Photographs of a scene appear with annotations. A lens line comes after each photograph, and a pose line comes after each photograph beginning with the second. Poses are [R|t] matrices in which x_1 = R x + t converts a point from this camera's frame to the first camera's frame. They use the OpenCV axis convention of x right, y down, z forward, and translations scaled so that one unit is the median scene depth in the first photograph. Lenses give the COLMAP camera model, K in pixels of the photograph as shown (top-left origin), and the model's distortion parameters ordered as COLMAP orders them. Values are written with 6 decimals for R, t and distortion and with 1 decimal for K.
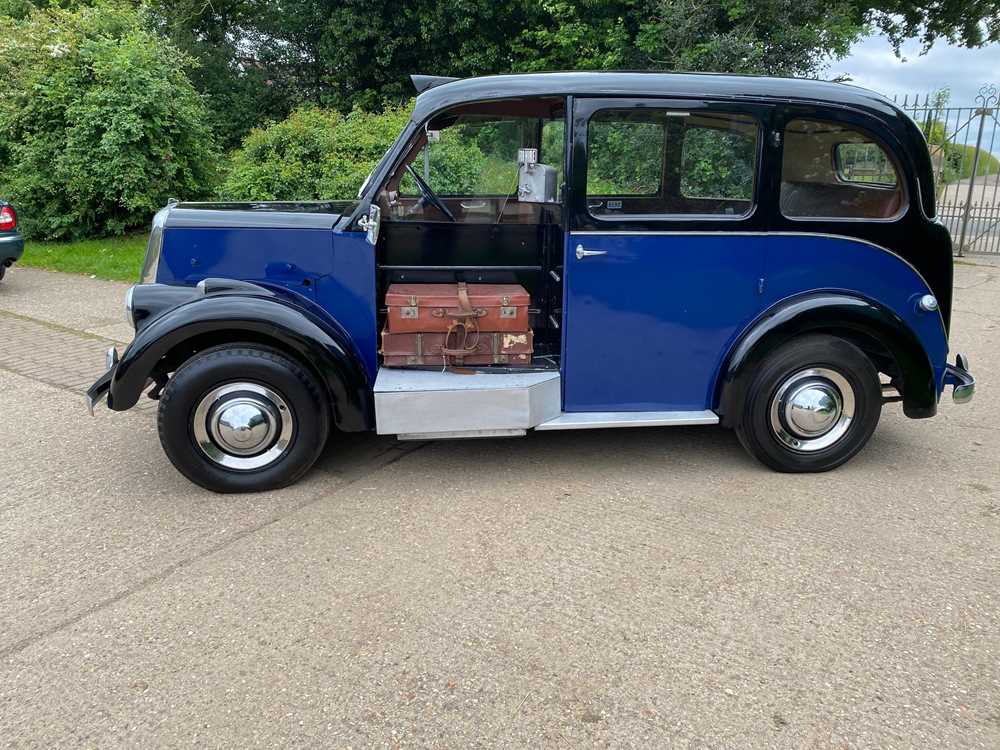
lens RADIAL K [[744.3, 0, 510.4], [0, 744.3, 372.2], [0, 0, 1]] dist [0.021371, -0.008683]
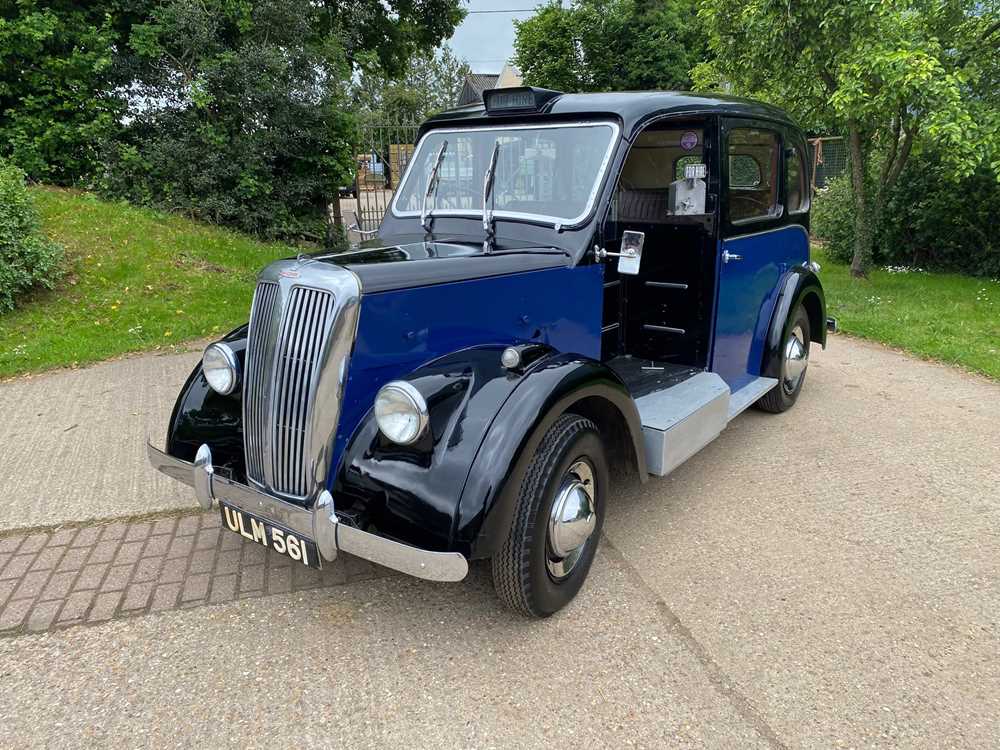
lens RADIAL K [[744.3, 0, 510.4], [0, 744.3, 372.2], [0, 0, 1]] dist [0.021371, -0.008683]
pose [[0.668438, -0.218096, 0.711073, -0.936492], [0.230274, 0.969751, 0.080970, -0.158287], [-0.707224, 0.109618, 0.698440, 0.477658]]
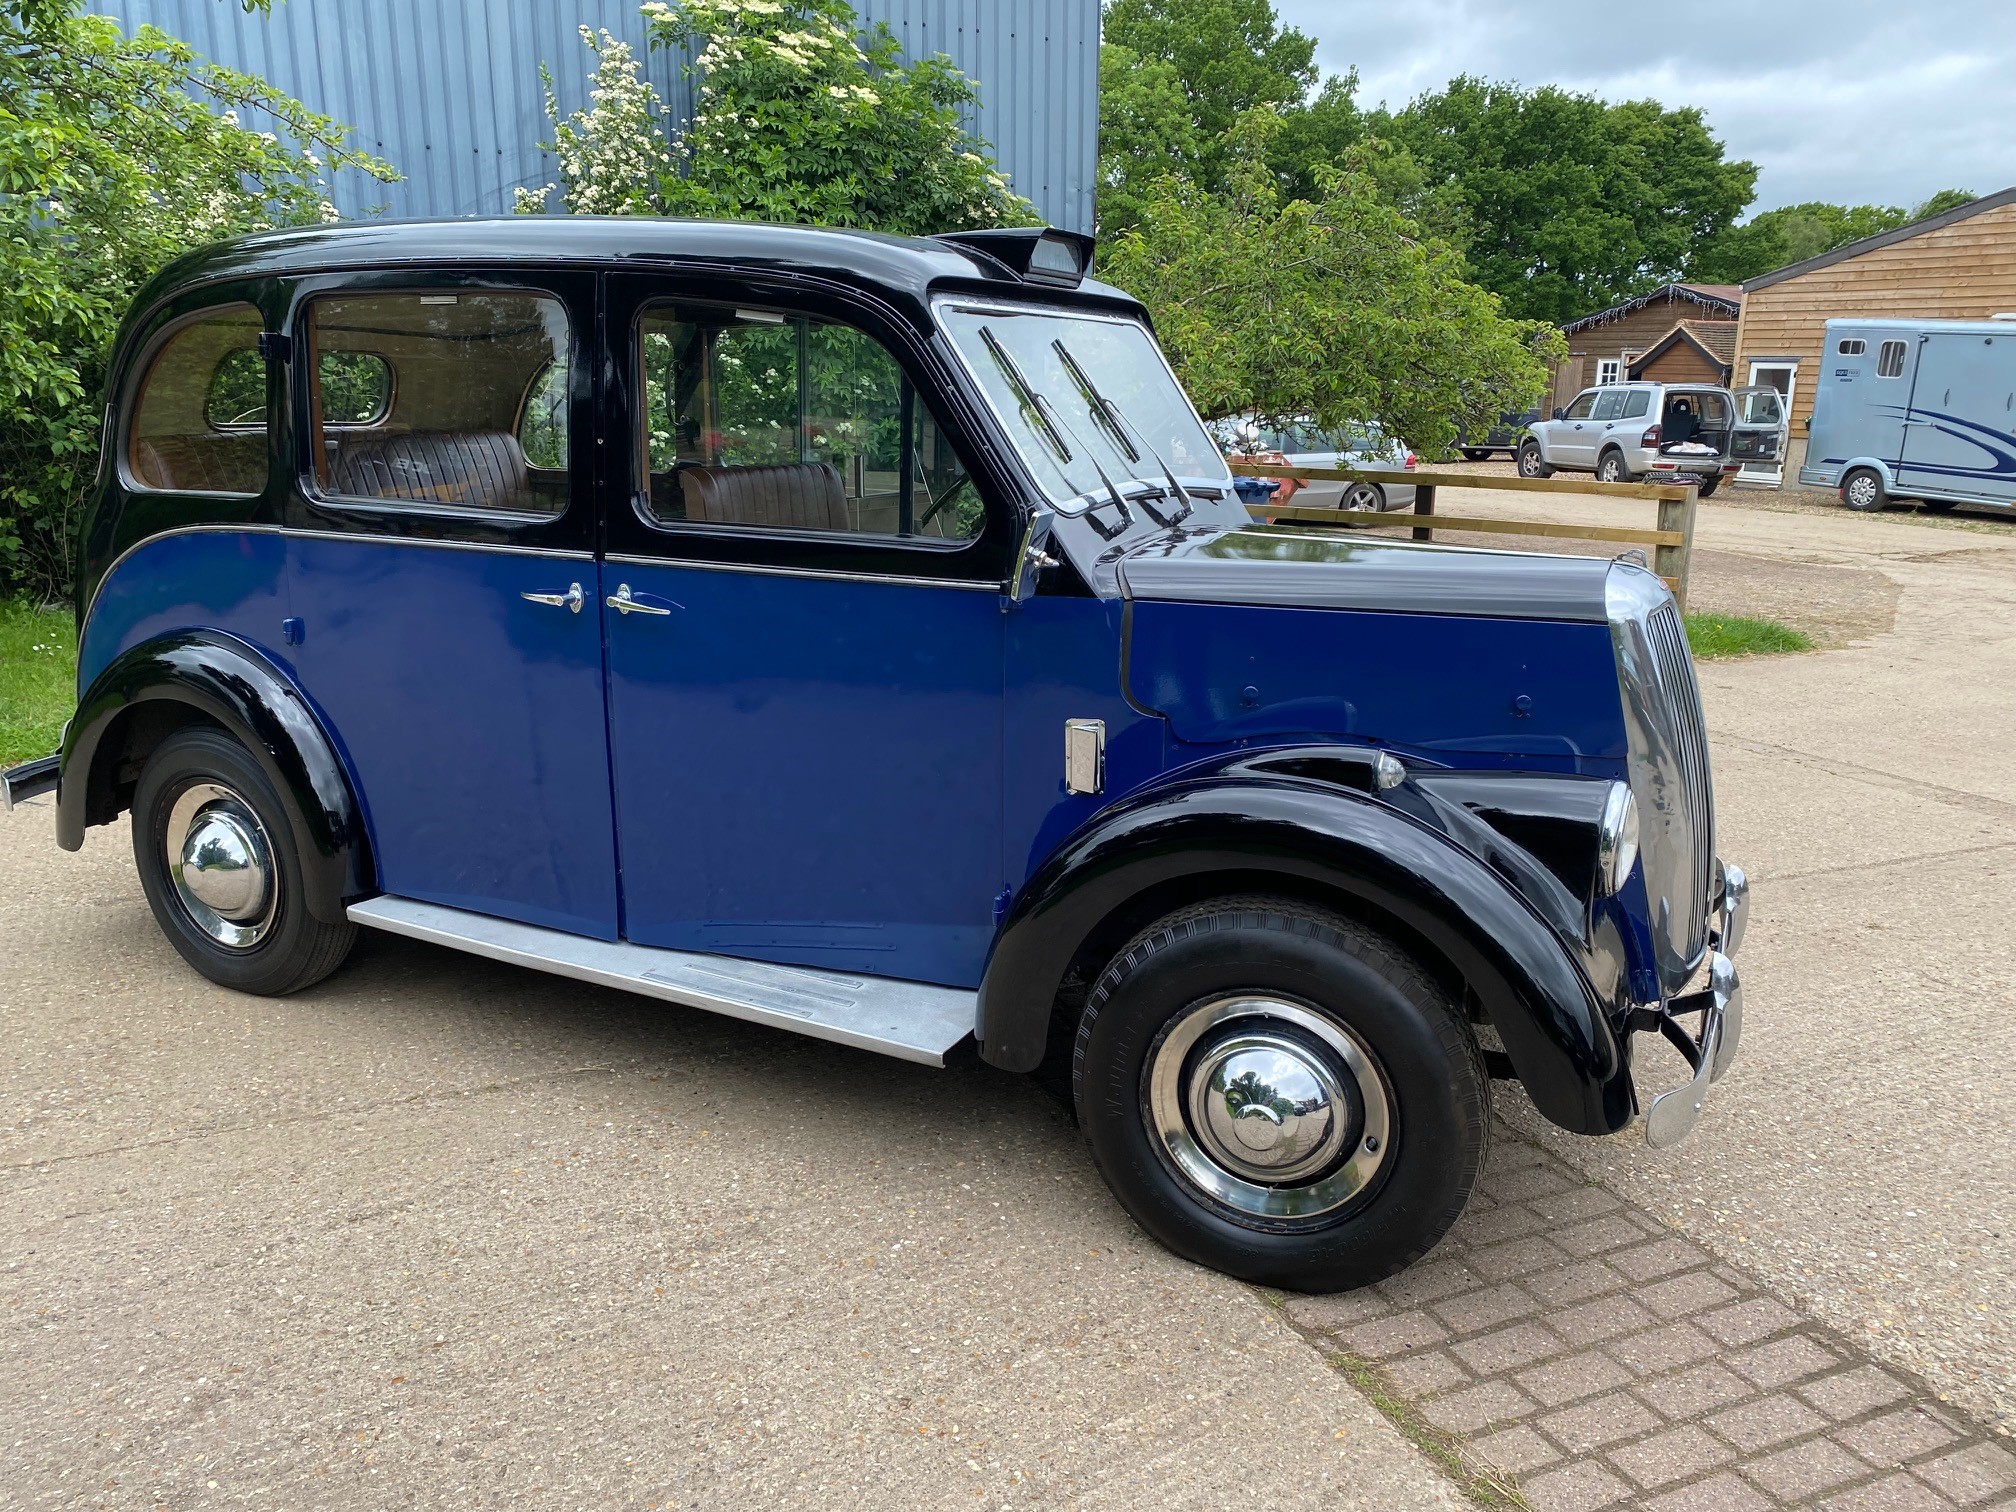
lens RADIAL K [[1535.9, 0, 1008.0], [0, 1535.9, 756.0], [0, 0, 1]] dist [0.025712, -0.028574]
pose [[-0.840521, -0.157872, 0.518267, -0.693489], [0.117584, 0.880645, 0.458954, -0.611939], [-0.528866, 0.446700, -0.721637, 2.044570]]
